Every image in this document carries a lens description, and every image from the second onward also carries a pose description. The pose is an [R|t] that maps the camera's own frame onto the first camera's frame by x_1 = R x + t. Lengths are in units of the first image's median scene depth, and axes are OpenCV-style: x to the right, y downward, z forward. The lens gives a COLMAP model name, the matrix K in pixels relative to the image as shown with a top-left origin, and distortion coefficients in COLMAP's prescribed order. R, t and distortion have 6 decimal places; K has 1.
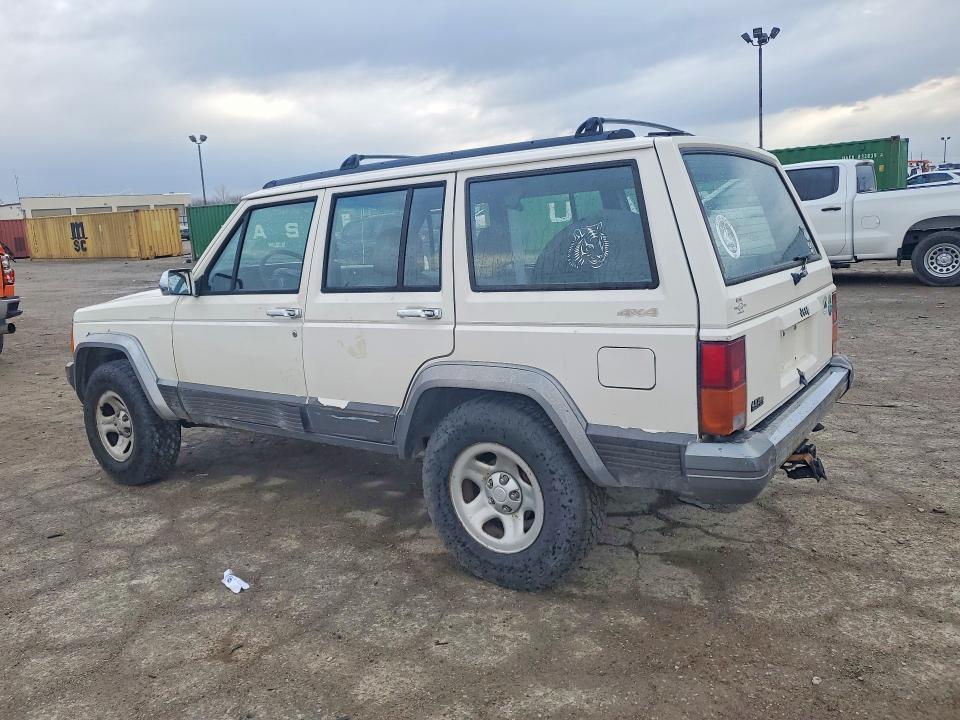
lens RADIAL K [[803.3, 0, 480.0], [0, 803.3, 360.0], [0, 0, 1]] dist [0.036204, 0.002780]
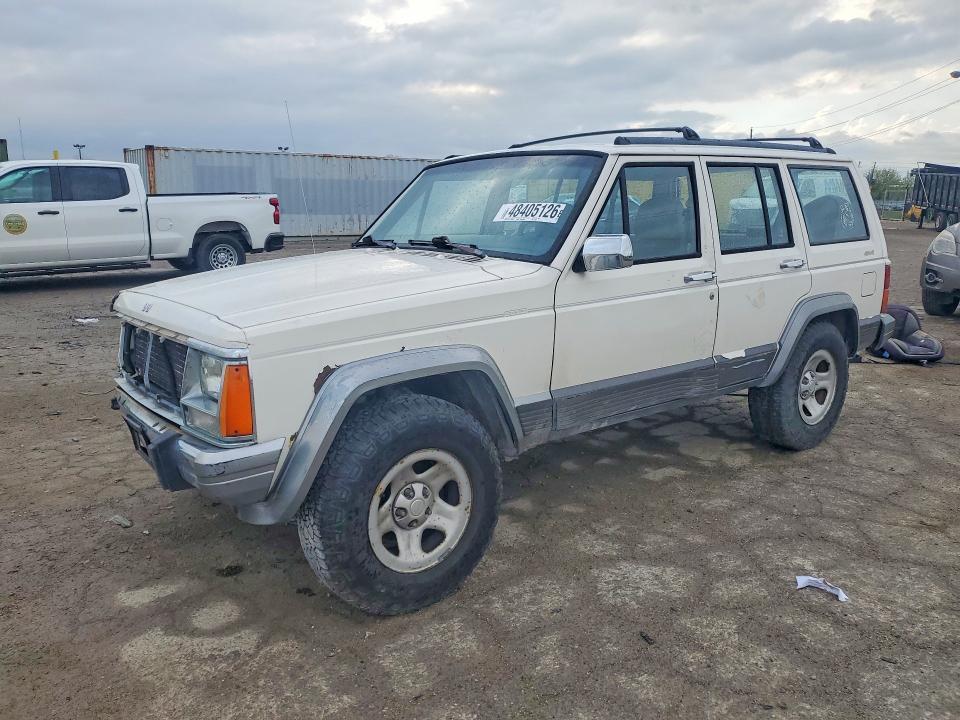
lens RADIAL K [[770.2, 0, 475.1], [0, 770.2, 361.3], [0, 0, 1]] dist [0.018750, 0.011175]
pose [[0.222239, -0.136846, 0.965341, -1.221131], [0.151985, 0.982860, 0.104340, -0.096886], [-0.963073, 0.123529, 0.239229, 1.038435]]
